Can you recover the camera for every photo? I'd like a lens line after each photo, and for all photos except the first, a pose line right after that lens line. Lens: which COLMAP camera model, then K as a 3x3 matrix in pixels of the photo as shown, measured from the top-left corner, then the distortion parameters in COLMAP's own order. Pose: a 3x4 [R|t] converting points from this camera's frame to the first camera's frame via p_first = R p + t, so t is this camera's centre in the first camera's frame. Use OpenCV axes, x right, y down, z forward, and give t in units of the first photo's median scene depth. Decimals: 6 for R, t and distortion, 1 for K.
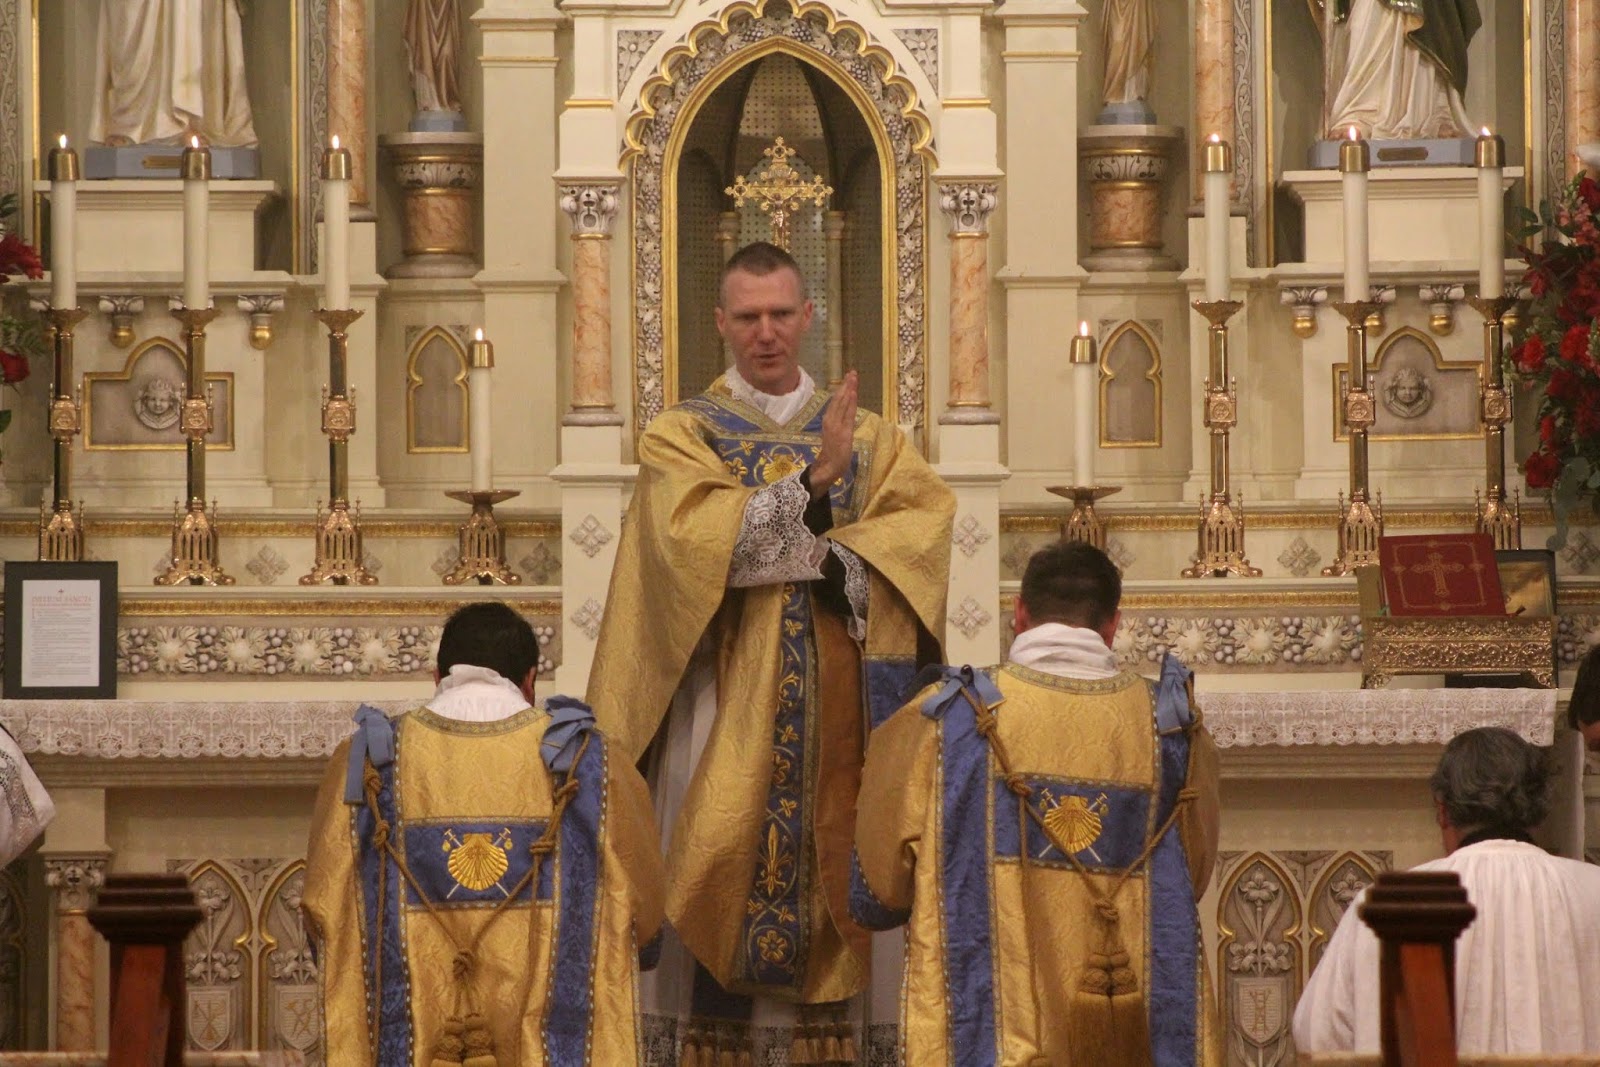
lens RADIAL K [[10417.1, 0, 800.4], [0, 10417.1, 509.9], [0, 0, 1]] dist [1.111330, -6.722594]
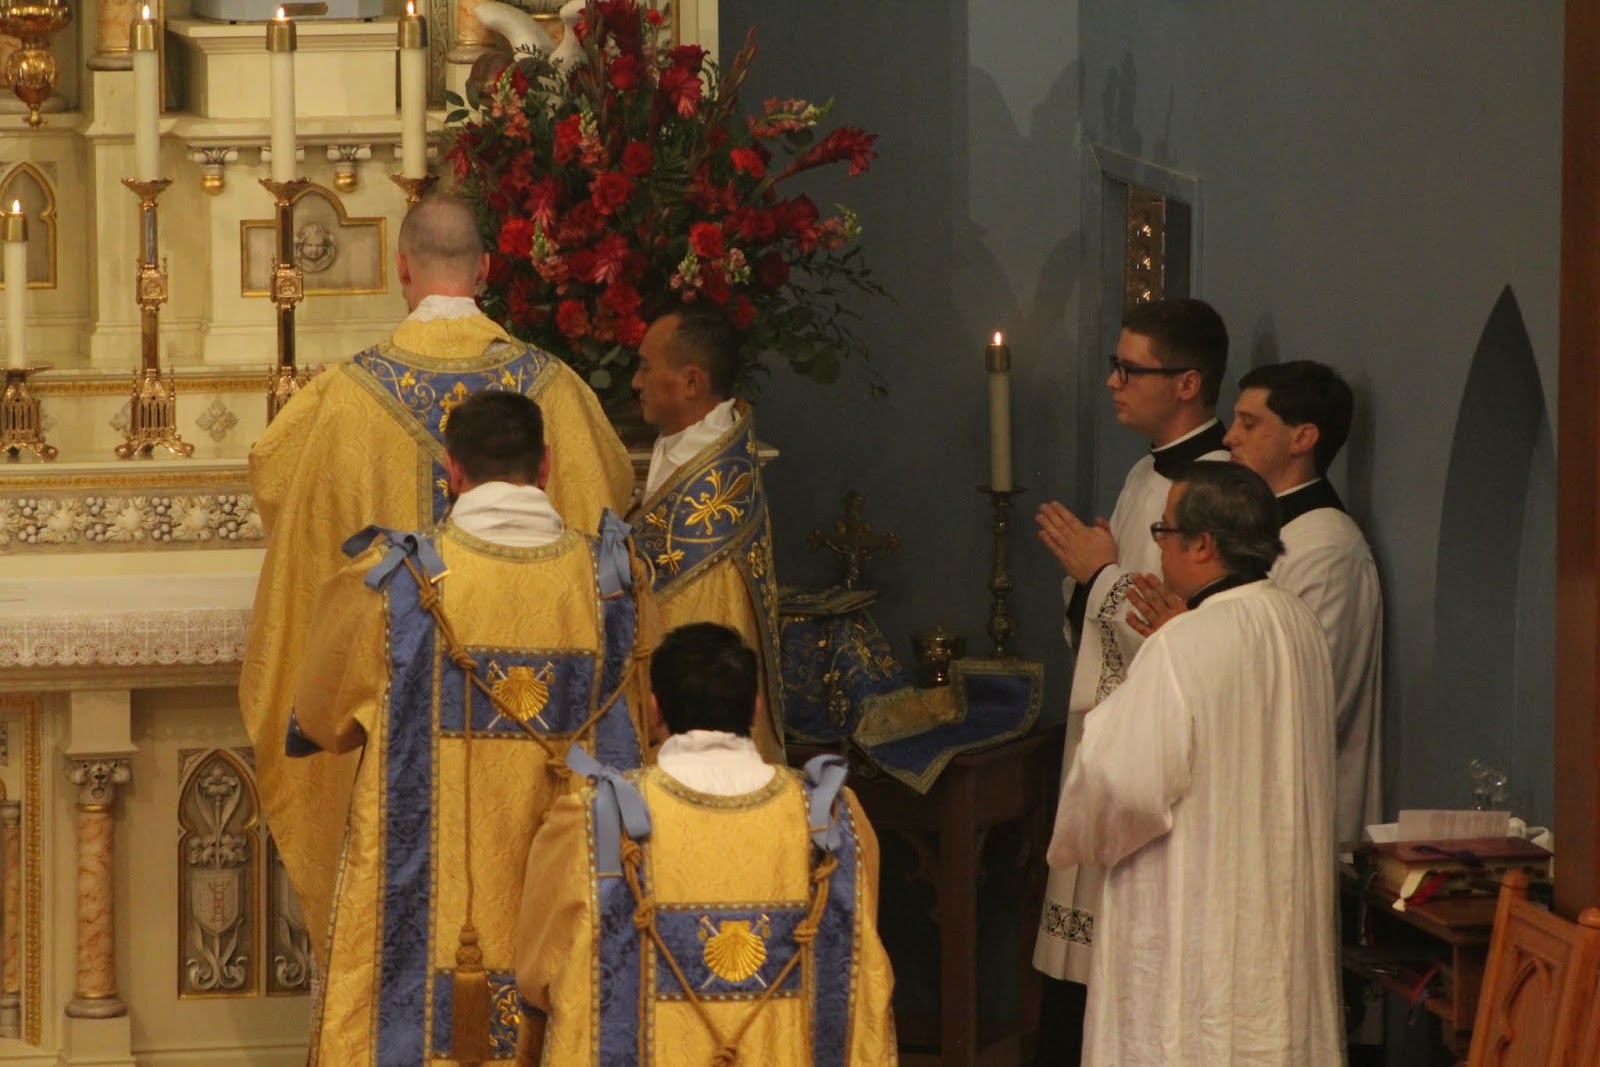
lens RADIAL K [[10417.1, 0, 800.4], [0, 10417.1, 509.9], [0, 0, 1]] dist [1.111330, -6.722594]
pose [[0.972738, -0.016071, 0.231350, -0.133386], [-0.015850, 0.990656, 0.135462, -0.126349], [-0.231365, -0.135436, 0.963394, 0.006036]]
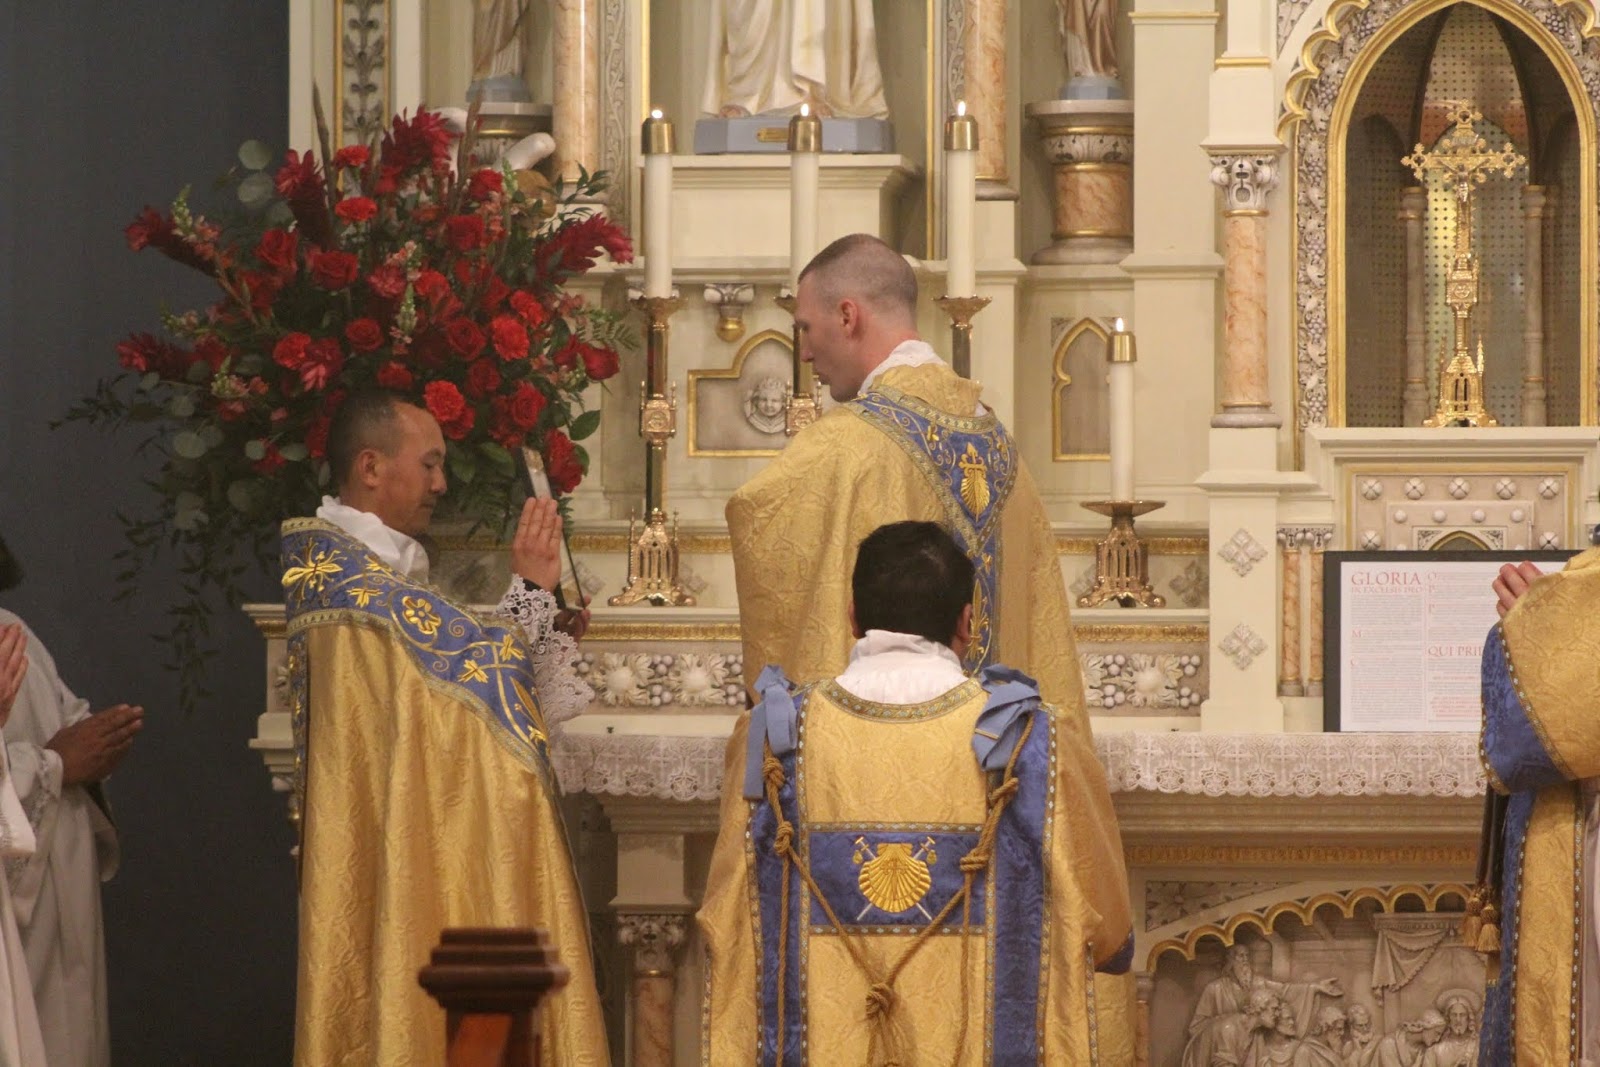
lens RADIAL K [[10417.1, 0, 800.4], [0, 10417.1, 509.9], [0, 0, 1]] dist [1.111330, -6.722594]
pose [[0.994438, 0.001680, -0.105312, 0.035433], [-0.002467, 0.999970, -0.007344, 0.005434], [0.105297, 0.007563, 0.994412, 0.117602]]
